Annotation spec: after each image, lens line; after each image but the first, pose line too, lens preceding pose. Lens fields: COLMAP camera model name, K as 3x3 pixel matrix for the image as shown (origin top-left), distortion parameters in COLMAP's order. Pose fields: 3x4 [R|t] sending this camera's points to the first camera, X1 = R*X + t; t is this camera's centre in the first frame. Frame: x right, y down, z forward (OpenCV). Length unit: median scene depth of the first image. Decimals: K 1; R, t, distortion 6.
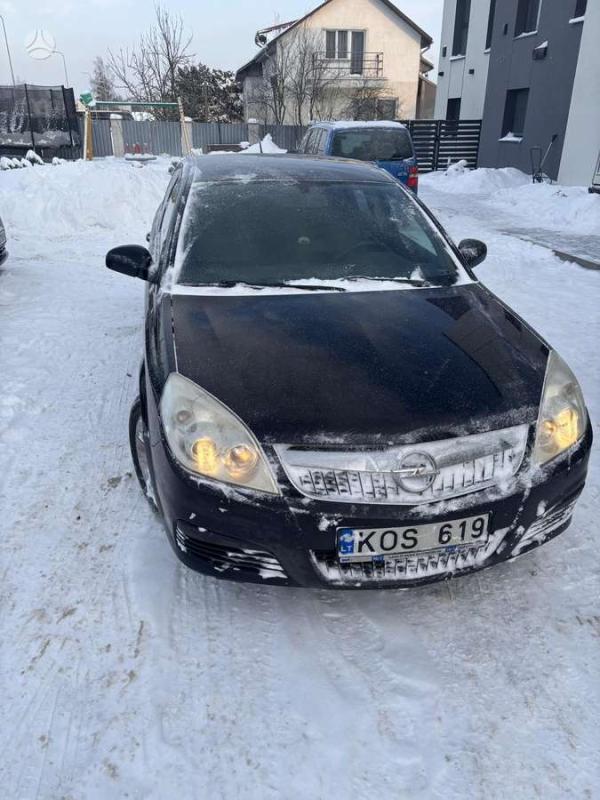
lens RADIAL K [[616.5, 0, 300.0], [0, 616.5, 400.0], [0, 0, 1]] dist [0.090741, -0.113688]
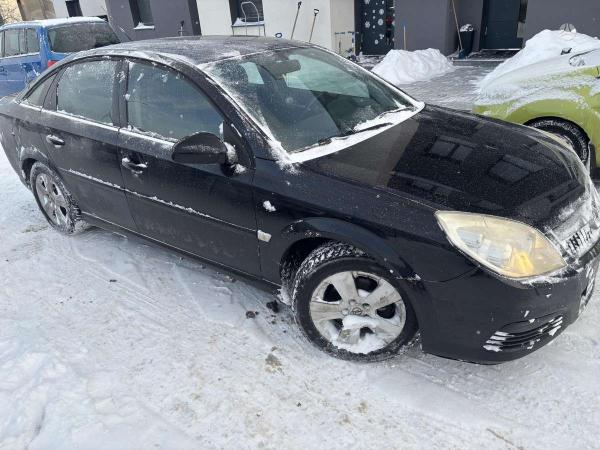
lens RADIAL K [[462.4, 0, 300.0], [0, 462.4, 225.0], [0, 0, 1]] dist [0.090741, -0.113688]
pose [[0.732369, -0.339835, 0.590040, -0.691249], [0.342302, 0.932843, 0.112401, -0.156261], [-0.588612, 0.119653, 0.799511, 0.379061]]
